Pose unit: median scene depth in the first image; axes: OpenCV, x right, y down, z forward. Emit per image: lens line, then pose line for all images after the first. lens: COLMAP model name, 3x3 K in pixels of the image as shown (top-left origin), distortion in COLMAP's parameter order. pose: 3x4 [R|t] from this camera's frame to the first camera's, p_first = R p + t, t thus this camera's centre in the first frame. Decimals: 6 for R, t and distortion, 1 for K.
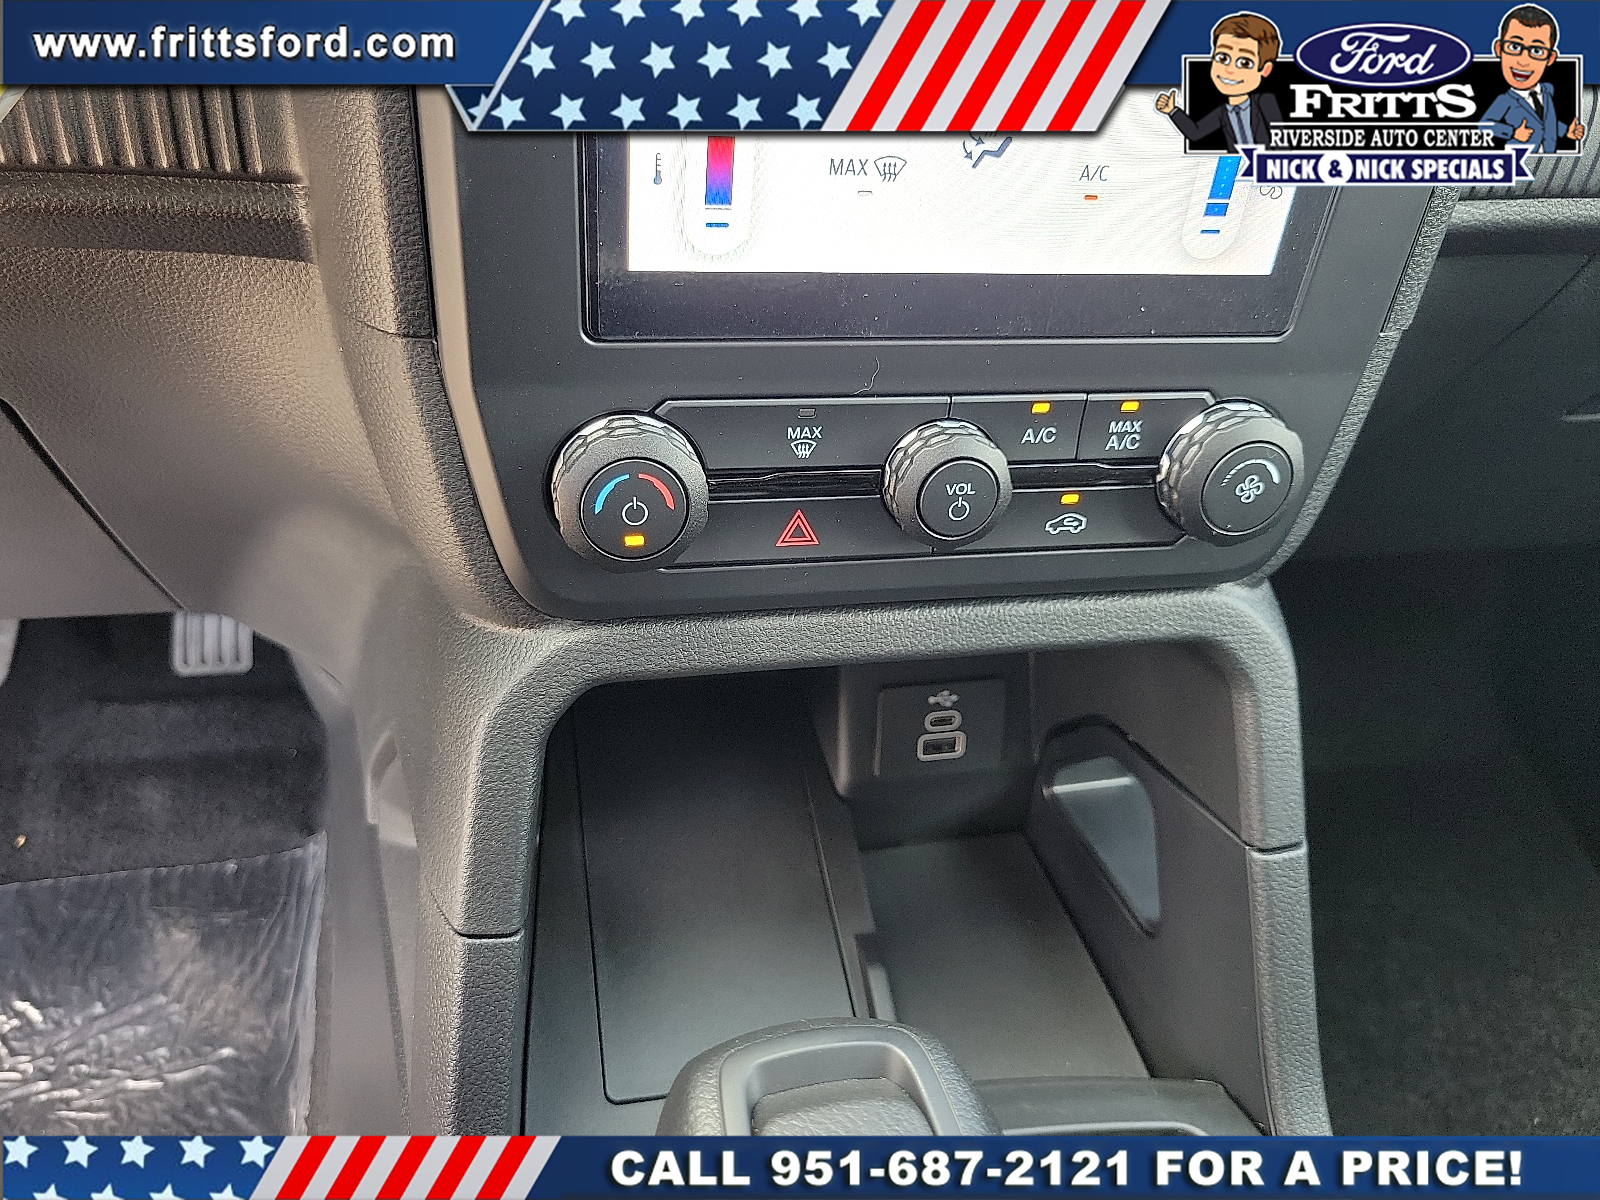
lens RADIAL K [[1169.7, 0, 771.9], [0, 1169.7, 608.2], [0, 0, 1]] dist [-0.011262, -0.008443]
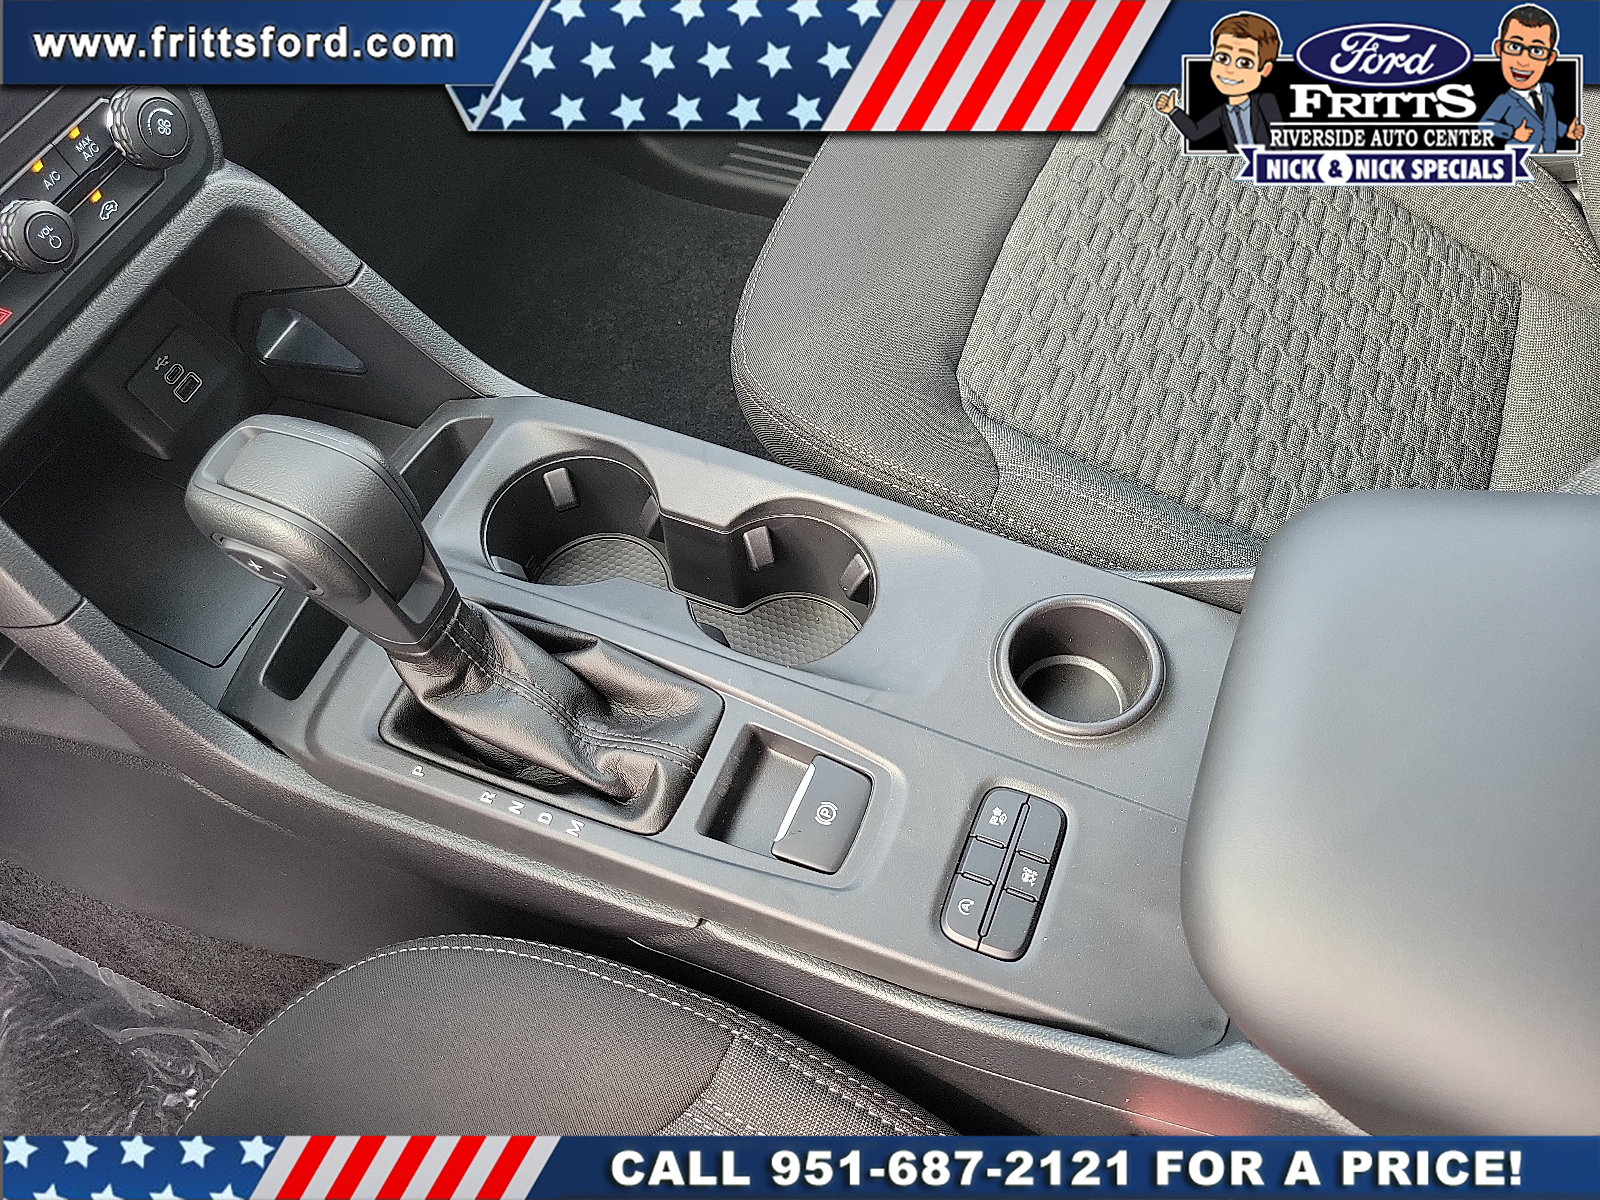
lens RADIAL K [[1169.7, 0, 771.9], [0, 1169.7, 608.2], [0, 0, 1]] dist [-0.011262, -0.008443]
pose [[0.544840, -0.771840, 0.327739, -0.242633], [0.629617, 0.634695, 0.448047, 0.157125], [-0.553834, -0.037764, 0.831770, -1.045375]]
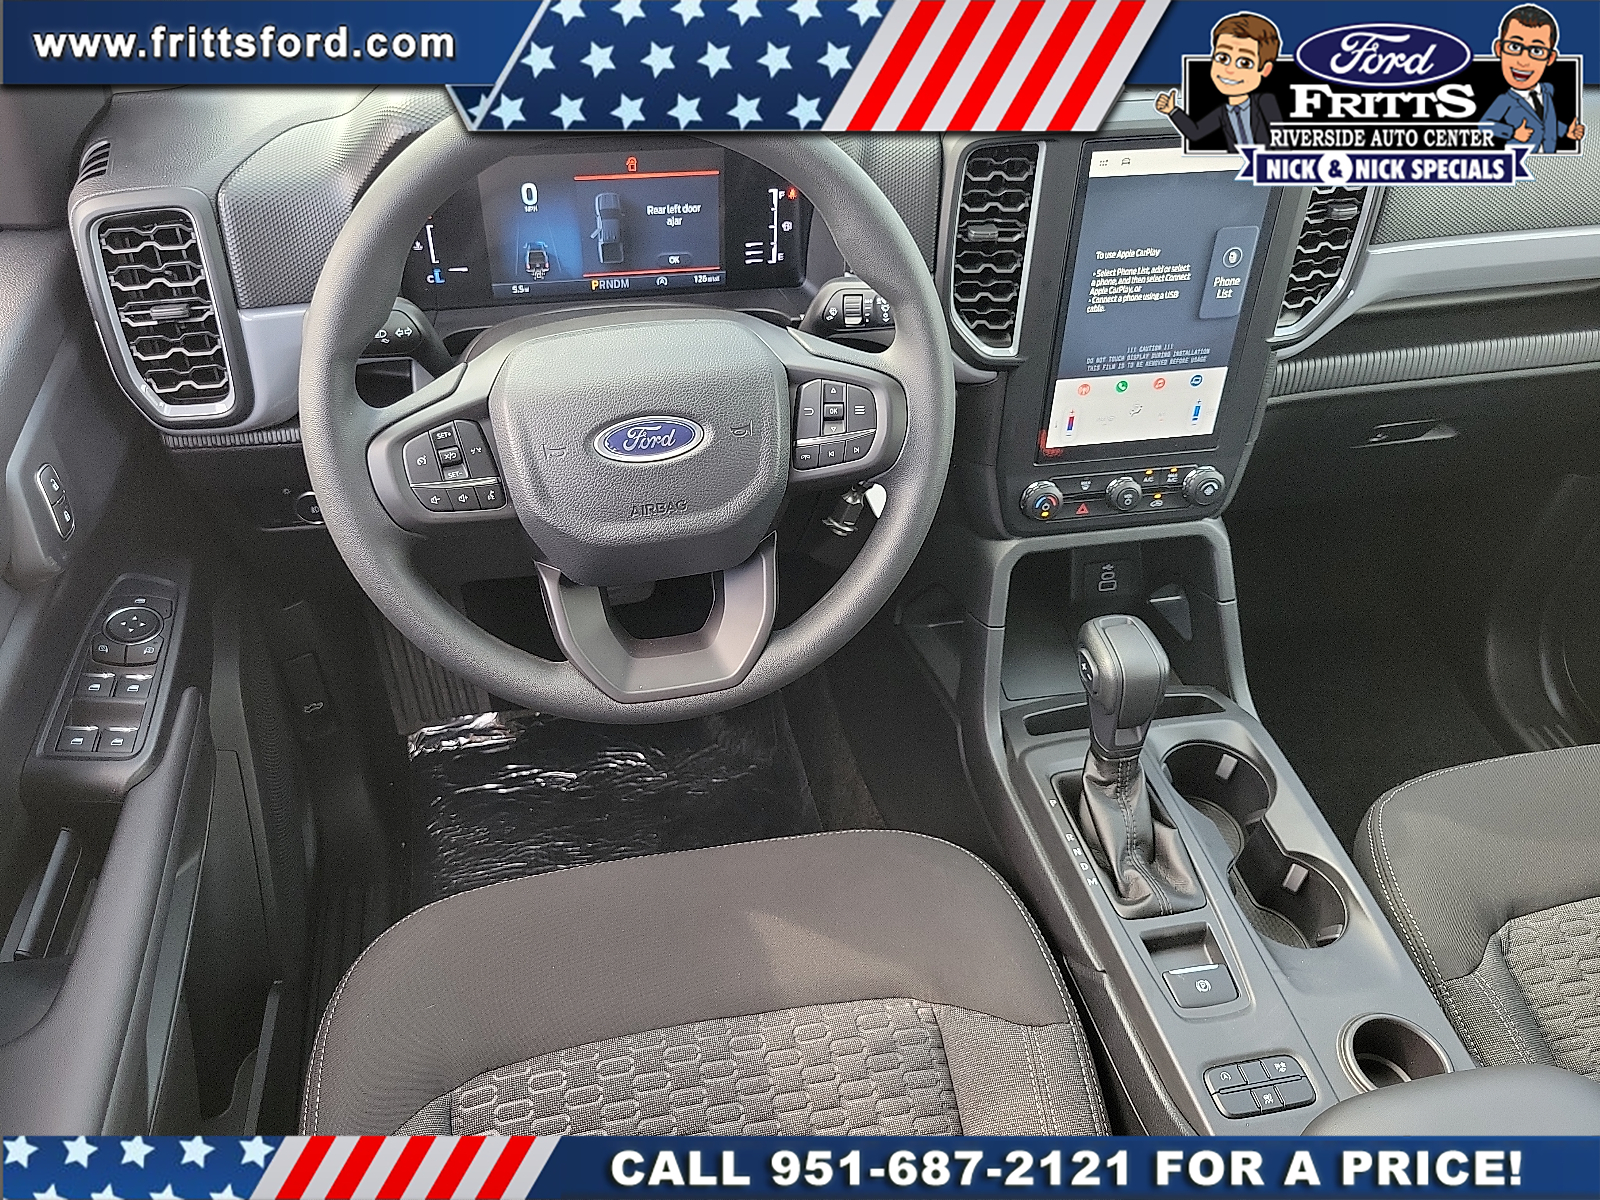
lens RADIAL K [[1169.7, 0, 771.9], [0, 1169.7, 608.2], [0, 0, 1]] dist [-0.011262, -0.008443]
pose [[0.998261, -0.042518, -0.040828, -0.787106], [0.043356, 0.998862, 0.019869, 0.124925], [0.039937, -0.021605, 0.998969, -2.606694]]
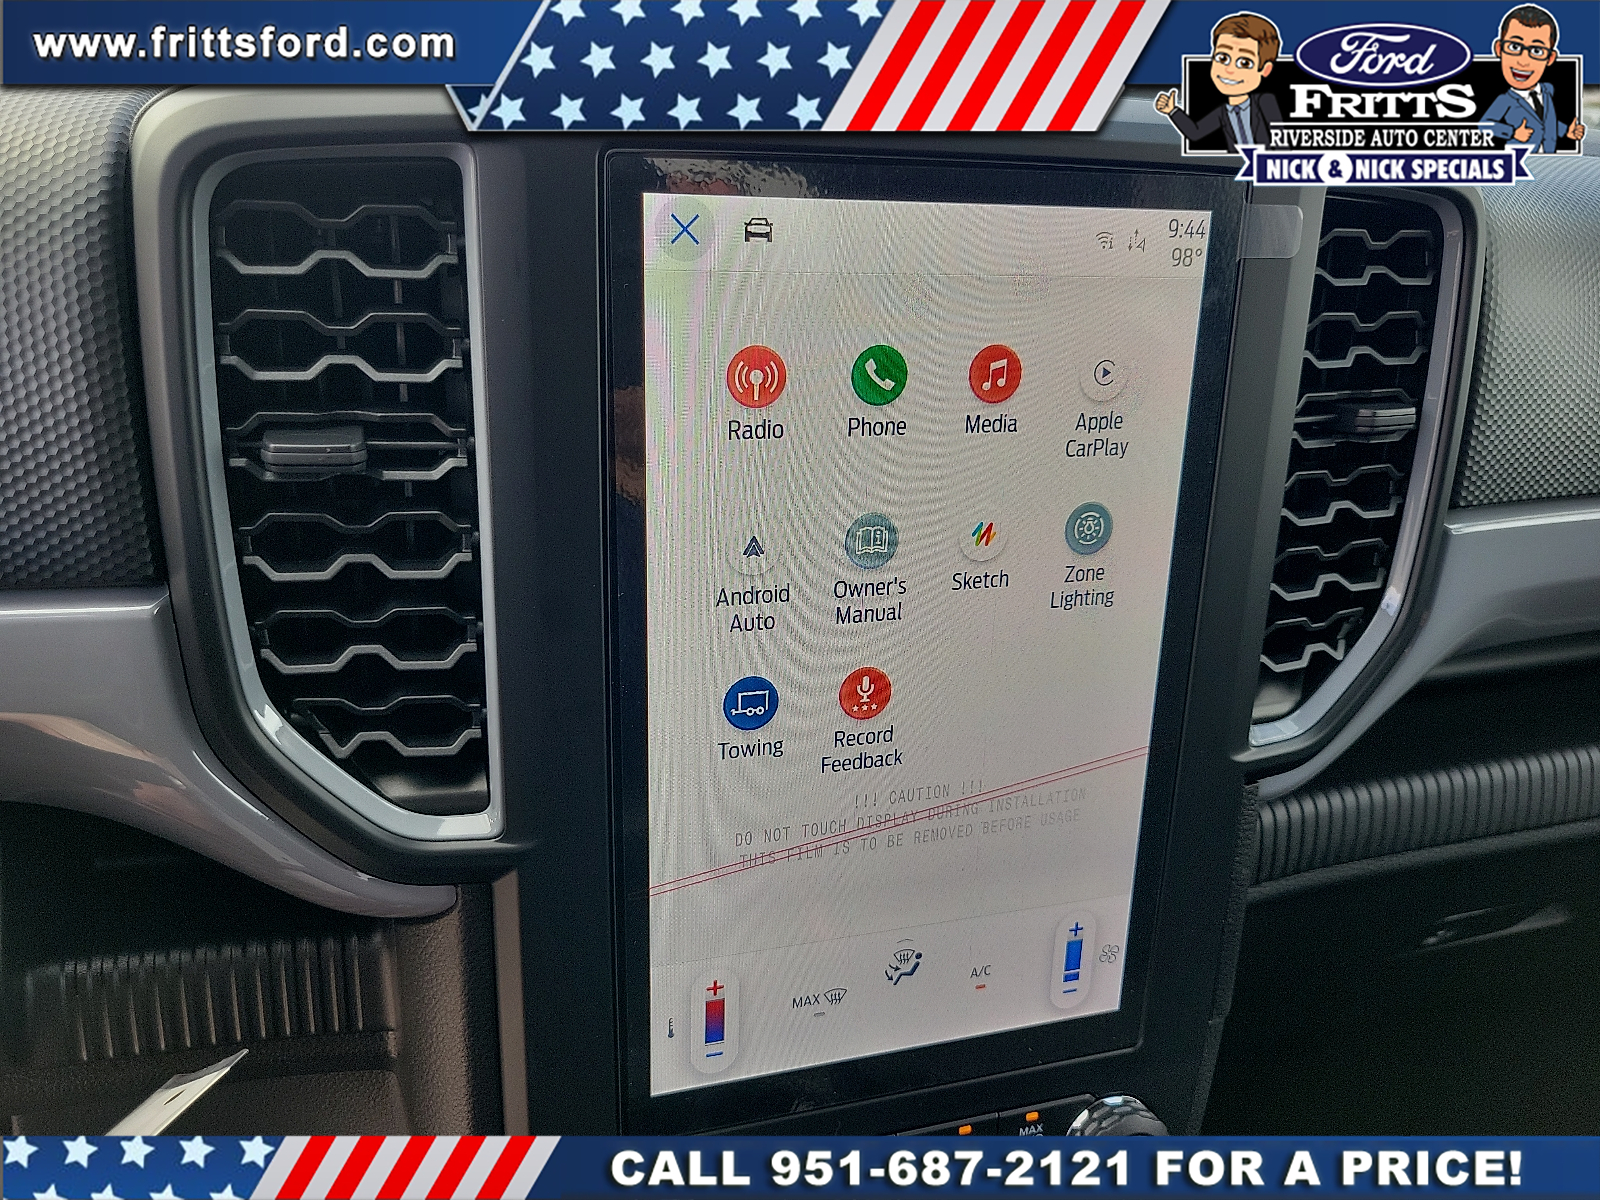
lens RADIAL K [[1169.7, 0, 771.9], [0, 1169.7, 608.2], [0, 0, 1]] dist [-0.011262, -0.008443]
pose [[0.994111, -0.070460, 0.082338, -0.046598], [0.092261, 0.948850, -0.301946, -0.338616], [-0.056852, 0.307764, 0.949763, -0.380267]]
